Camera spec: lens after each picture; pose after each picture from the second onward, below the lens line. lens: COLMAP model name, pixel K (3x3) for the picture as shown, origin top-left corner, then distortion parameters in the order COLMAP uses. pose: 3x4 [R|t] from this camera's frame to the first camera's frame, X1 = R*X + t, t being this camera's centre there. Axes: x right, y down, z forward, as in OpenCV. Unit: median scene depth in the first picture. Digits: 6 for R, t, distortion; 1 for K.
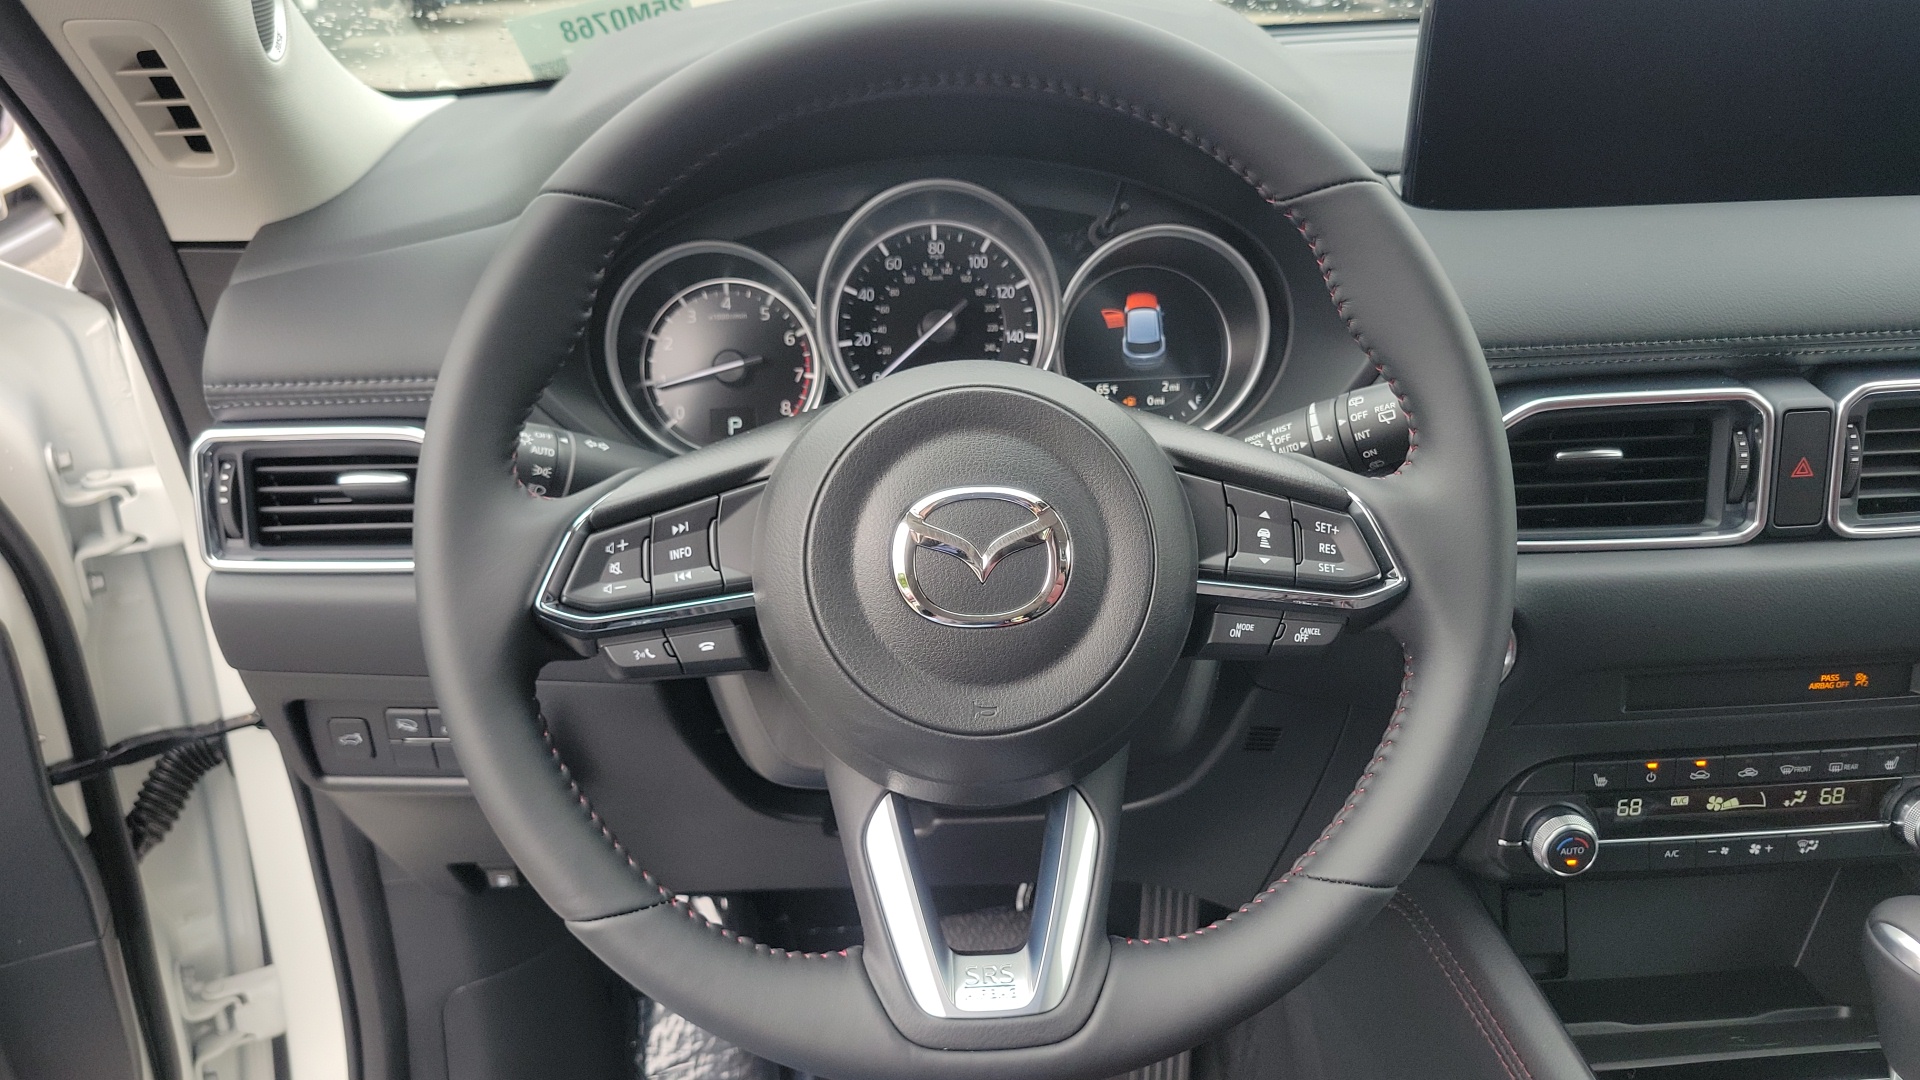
lens RADIAL K [[1458.9, 0, 971.6], [0, 1458.9, 530.5], [0, 0, 1]] dist [0.011364, 0.001367]
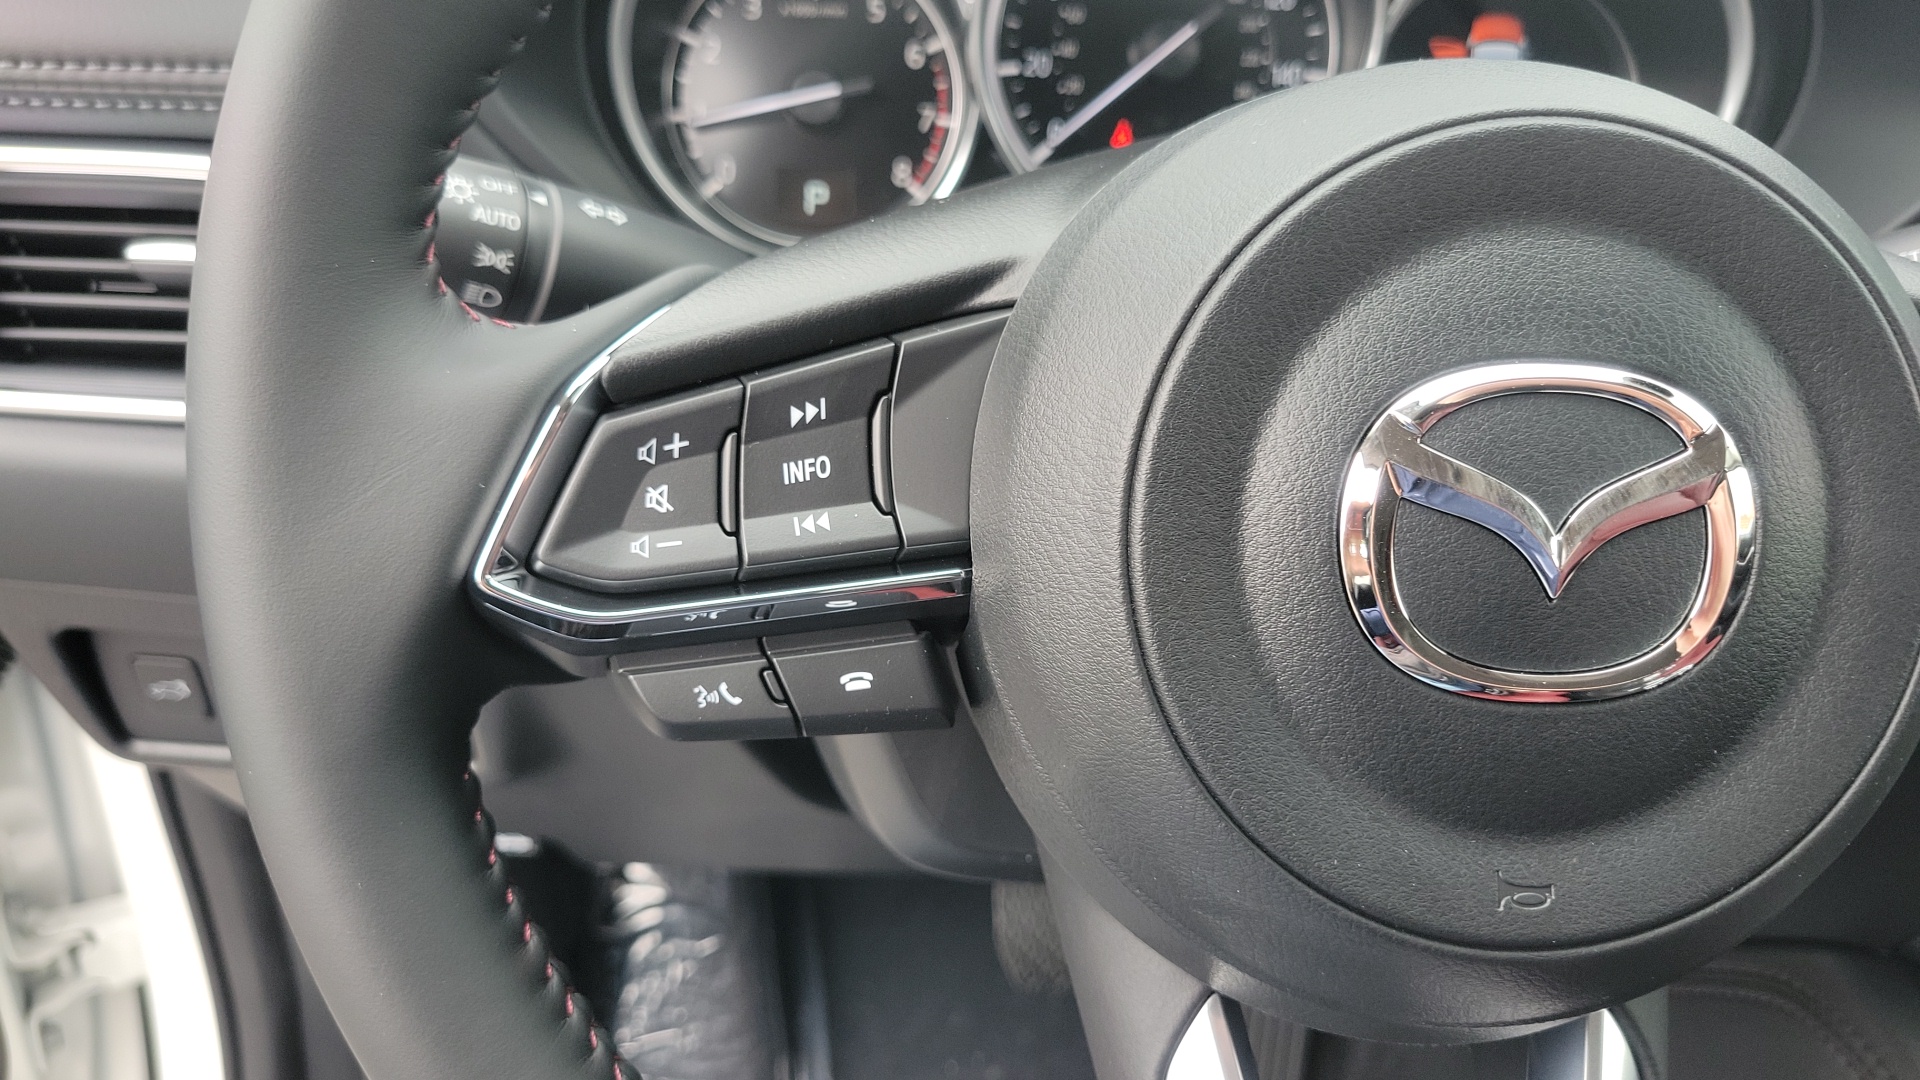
lens RADIAL K [[1492.1, 0, 960.0], [0, 1492.1, 540.0], [0, 0, 1]] dist [-0.001587, -0.001774]
pose [[0.998243, 0.055858, 0.019748, -0.117098], [-0.057991, 0.989465, 0.132649, -0.018733], [-0.012131, -0.133561, 0.990966, 0.401436]]
